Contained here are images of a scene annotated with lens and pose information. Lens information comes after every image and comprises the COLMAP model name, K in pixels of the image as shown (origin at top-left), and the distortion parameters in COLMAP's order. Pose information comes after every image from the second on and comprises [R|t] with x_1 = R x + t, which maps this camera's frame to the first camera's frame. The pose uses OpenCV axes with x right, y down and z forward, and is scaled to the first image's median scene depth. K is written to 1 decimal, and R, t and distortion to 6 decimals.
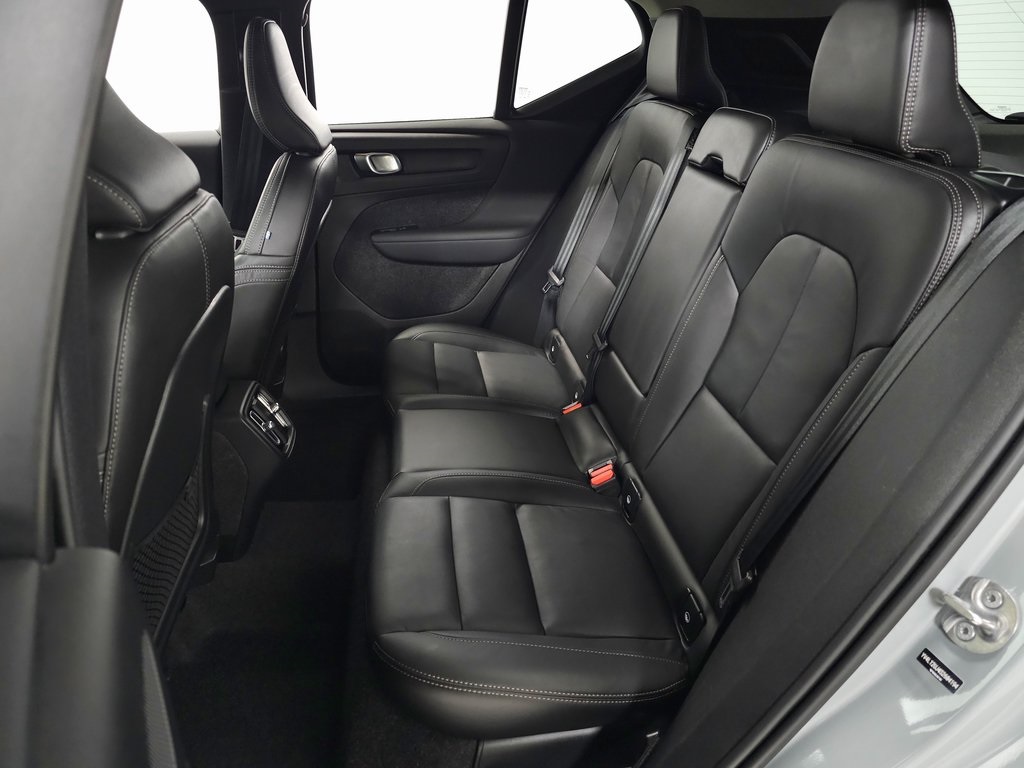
lens RADIAL K [[684.4, 0, 528.7], [0, 684.4, 385.0], [0, 0, 1]] dist [0.070450, -0.059264]
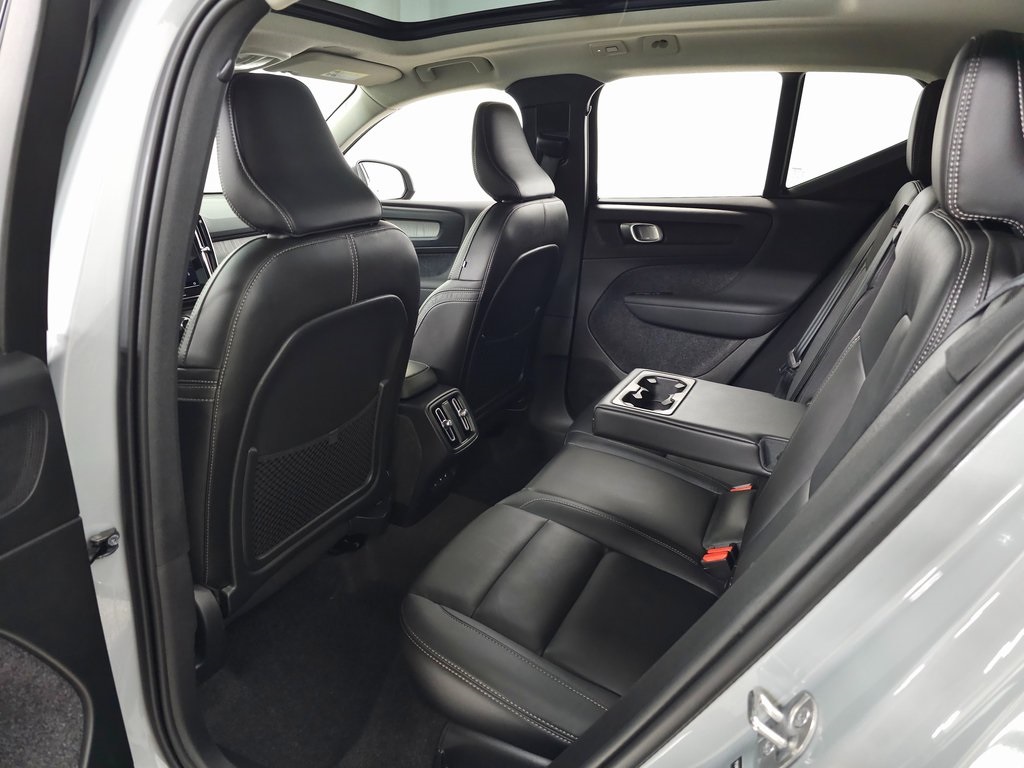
lens RADIAL K [[684.4, 0, 528.7], [0, 684.4, 385.0], [0, 0, 1]] dist [0.070450, -0.059264]
pose [[0.830951, 0.180768, -0.526160, 0.247418], [-0.243171, 0.968629, -0.051251, 0.014325], [0.500389, 0.170533, 0.848840, 0.019808]]
